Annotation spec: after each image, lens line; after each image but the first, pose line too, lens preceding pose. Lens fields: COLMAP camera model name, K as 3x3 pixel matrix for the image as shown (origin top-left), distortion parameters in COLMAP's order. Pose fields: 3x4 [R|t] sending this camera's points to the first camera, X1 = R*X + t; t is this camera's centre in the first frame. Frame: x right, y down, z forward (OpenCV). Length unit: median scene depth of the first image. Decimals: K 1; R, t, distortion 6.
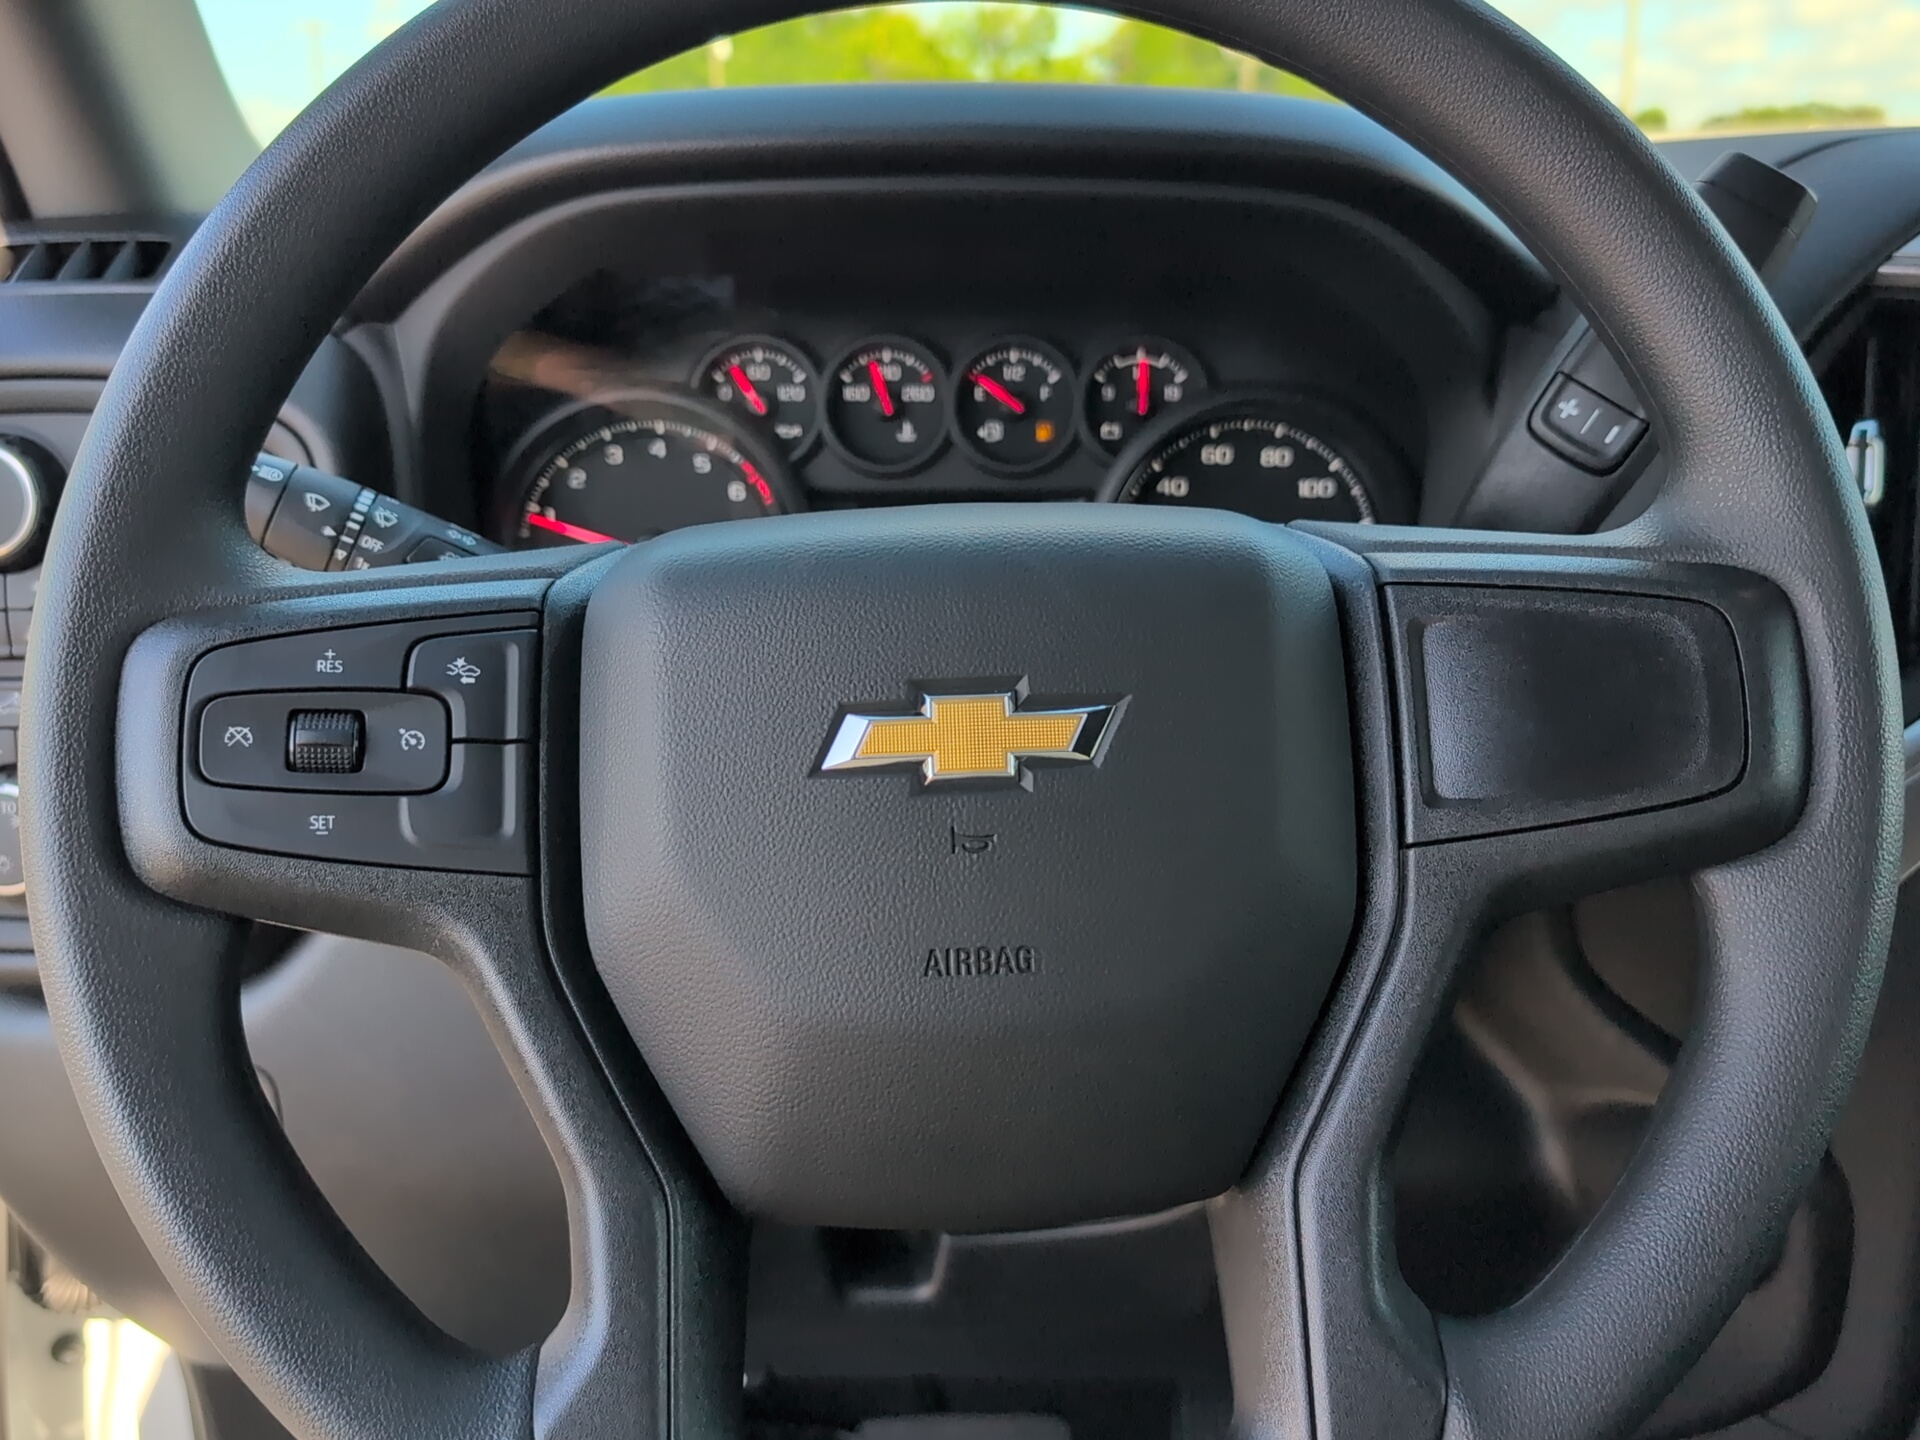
lens RADIAL K [[1580.0, 0, 958.9], [0, 1580.0, 726.6], [0, 0, 1]] dist [-0.012778, -0.050259]
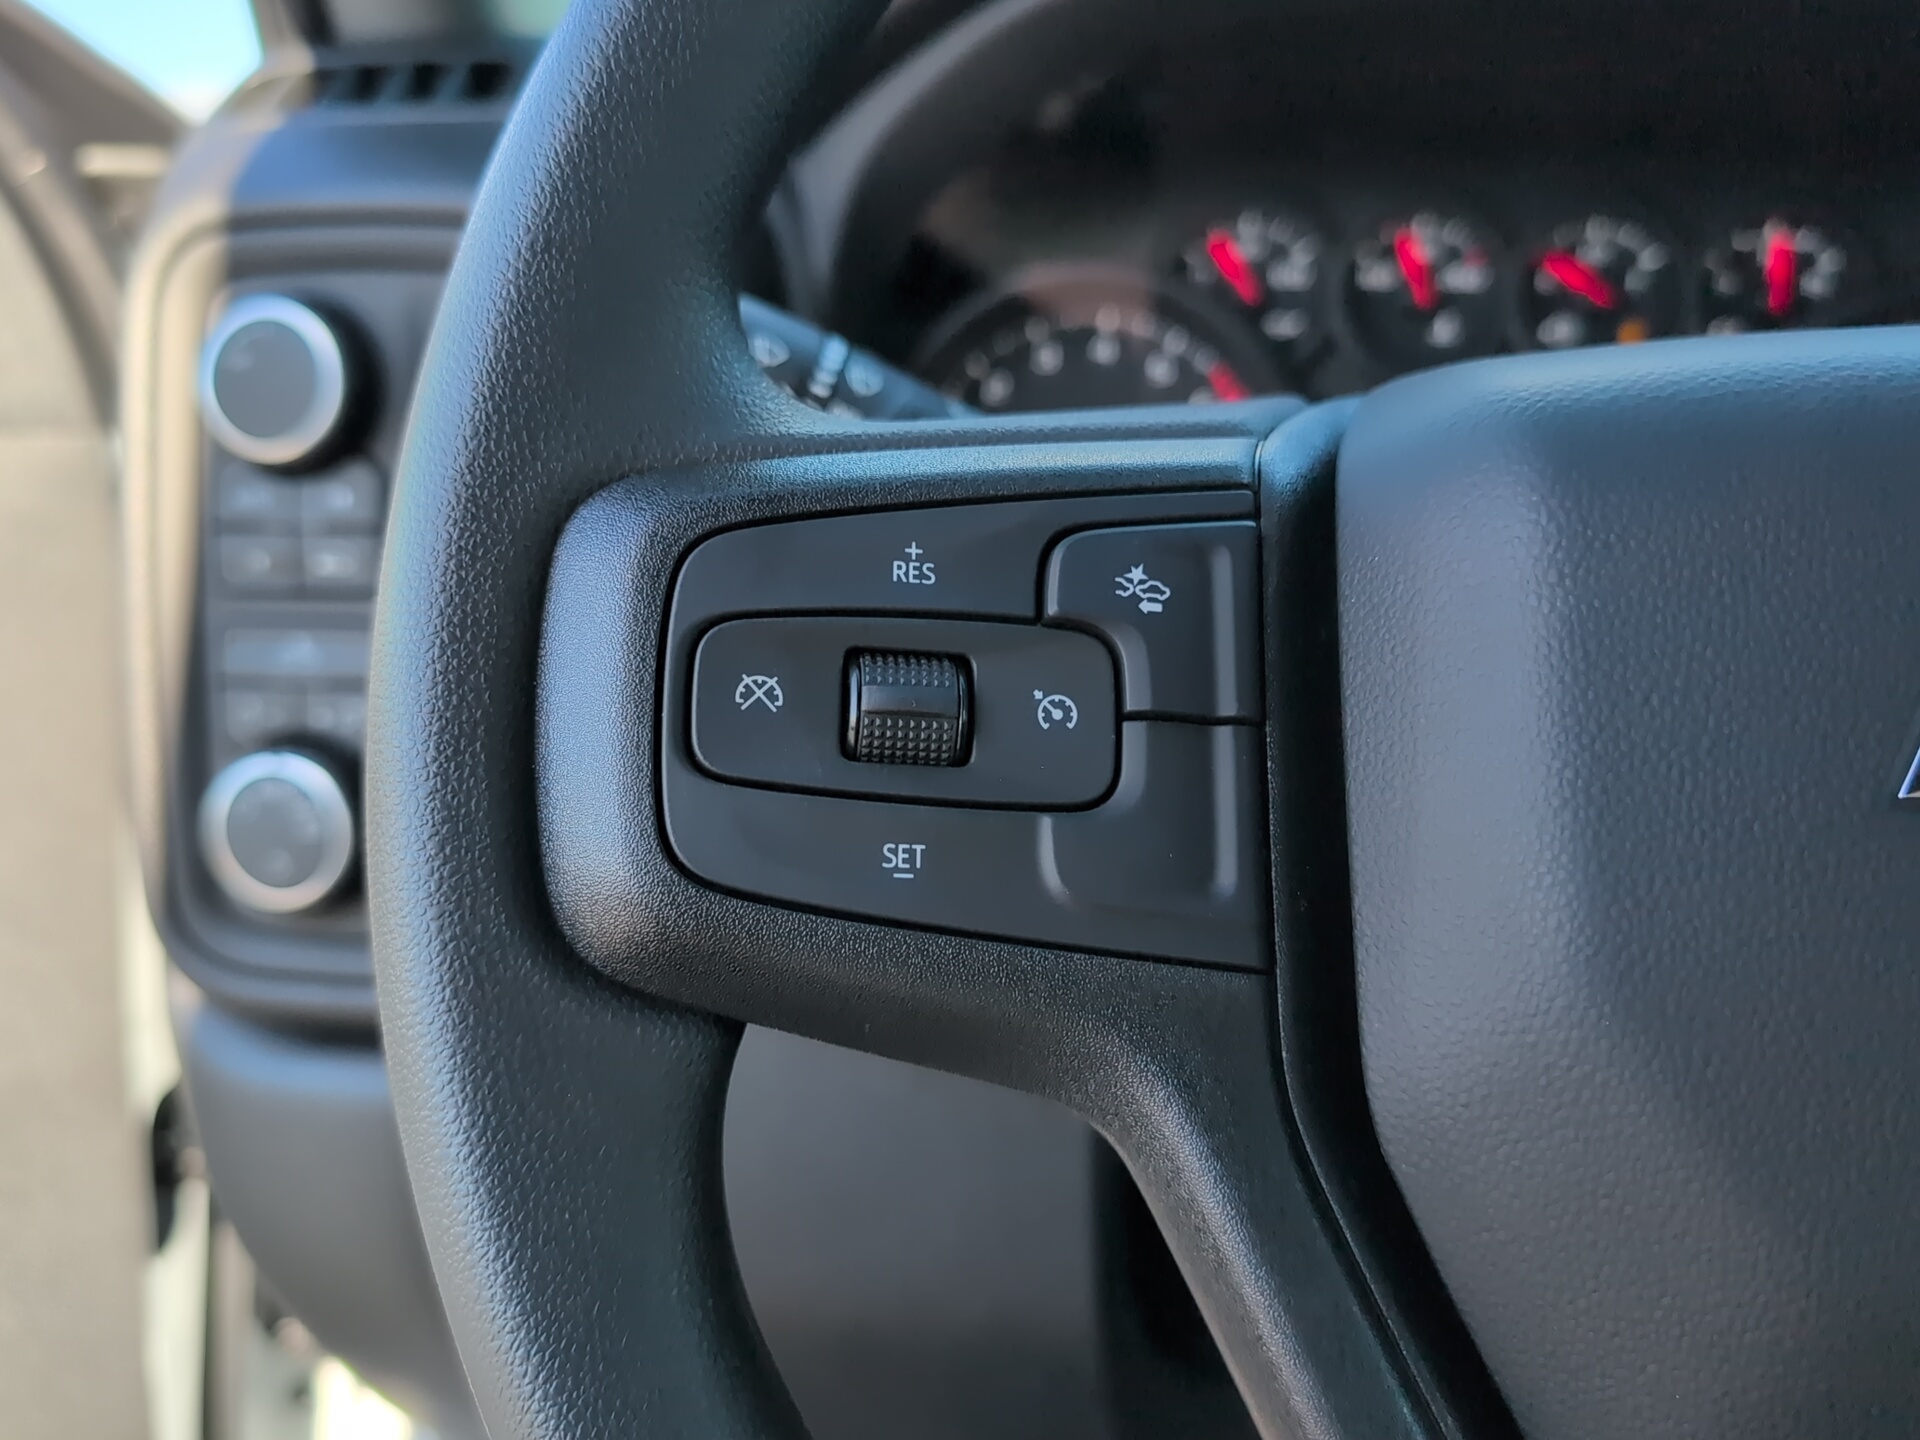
lens RADIAL K [[1580.0, 0, 953.5], [0, 1580.0, 737.3], [0, 0, 1]] dist [-0.012778, -0.050259]
pose [[0.991491, 0.039547, -0.124024, -0.241897], [-0.038708, 0.999209, 0.009167, 0.010543], [0.124288, -0.004288, 0.992237, 0.348370]]
